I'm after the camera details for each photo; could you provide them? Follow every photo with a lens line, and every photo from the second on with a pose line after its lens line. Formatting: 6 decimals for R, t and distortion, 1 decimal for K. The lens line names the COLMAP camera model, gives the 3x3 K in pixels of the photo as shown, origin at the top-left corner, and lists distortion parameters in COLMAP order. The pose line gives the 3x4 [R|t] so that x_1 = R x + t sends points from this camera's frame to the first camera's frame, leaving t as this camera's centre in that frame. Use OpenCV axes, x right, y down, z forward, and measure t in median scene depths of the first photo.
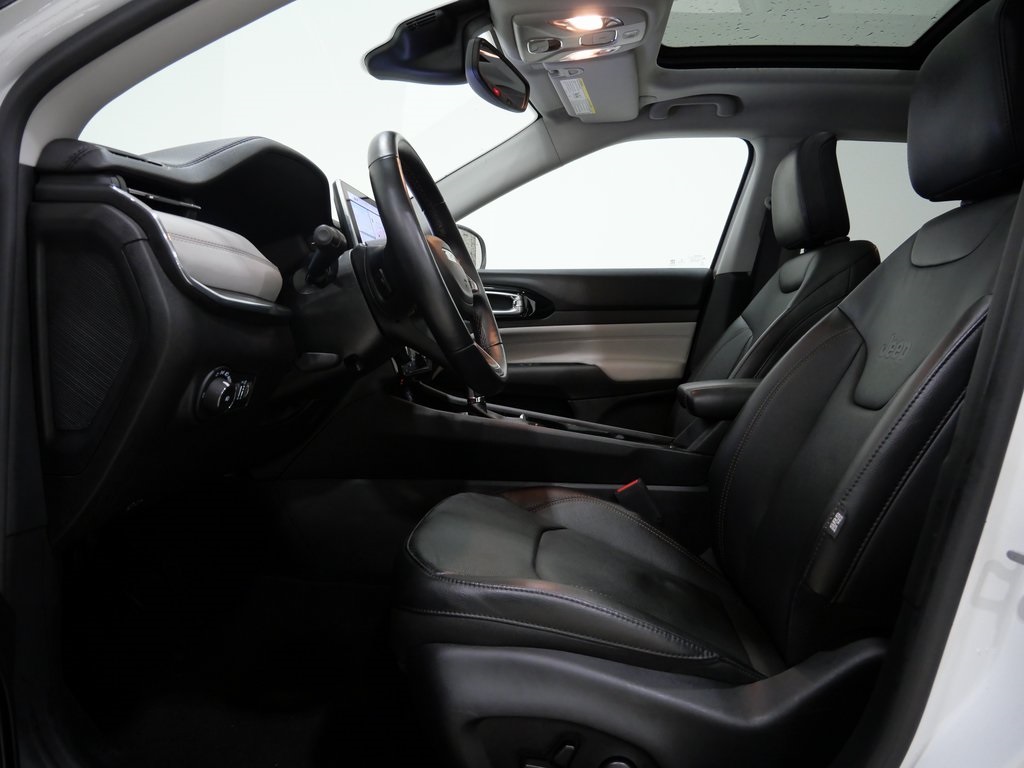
lens RADIAL K [[737.2, 0, 512.0], [0, 737.2, 384.0], [0, 0, 1]] dist [-0.031365, 0.005268]
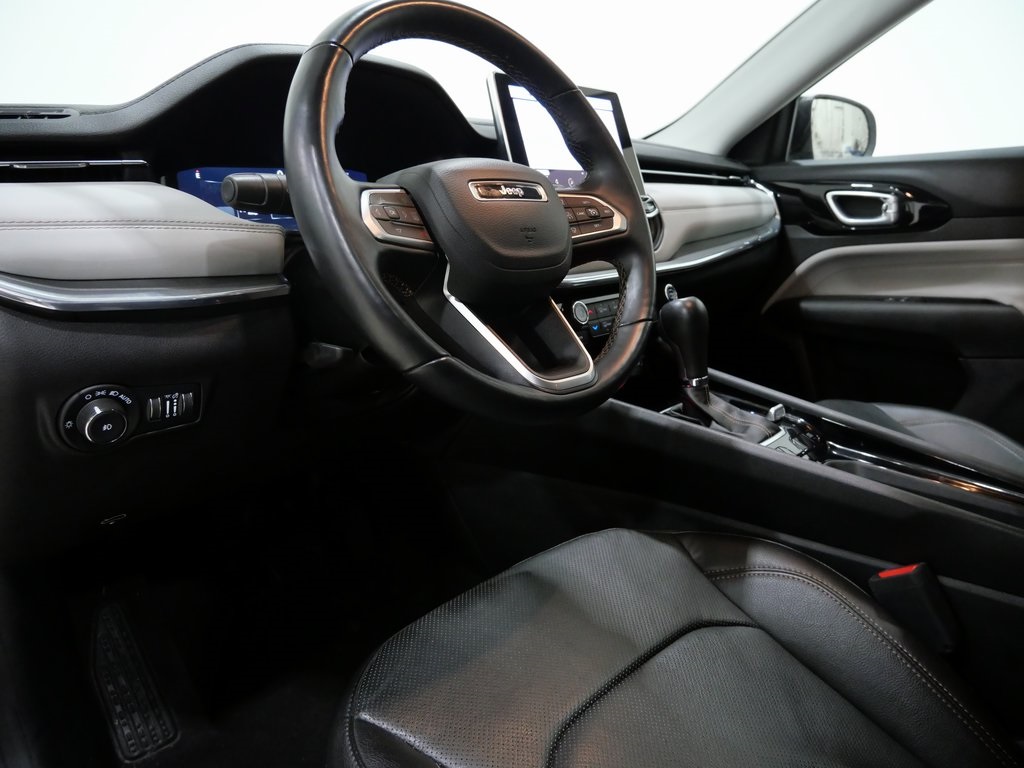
lens RADIAL K [[737.2, 0, 512.0], [0, 737.2, 384.0], [0, 0, 1]] dist [-0.031365, 0.005268]
pose [[0.794721, 0.101194, -0.598480, 0.148623], [-0.005475, 0.987160, 0.159643, -0.055369], [0.606950, -0.123595, 0.785070, 0.247990]]
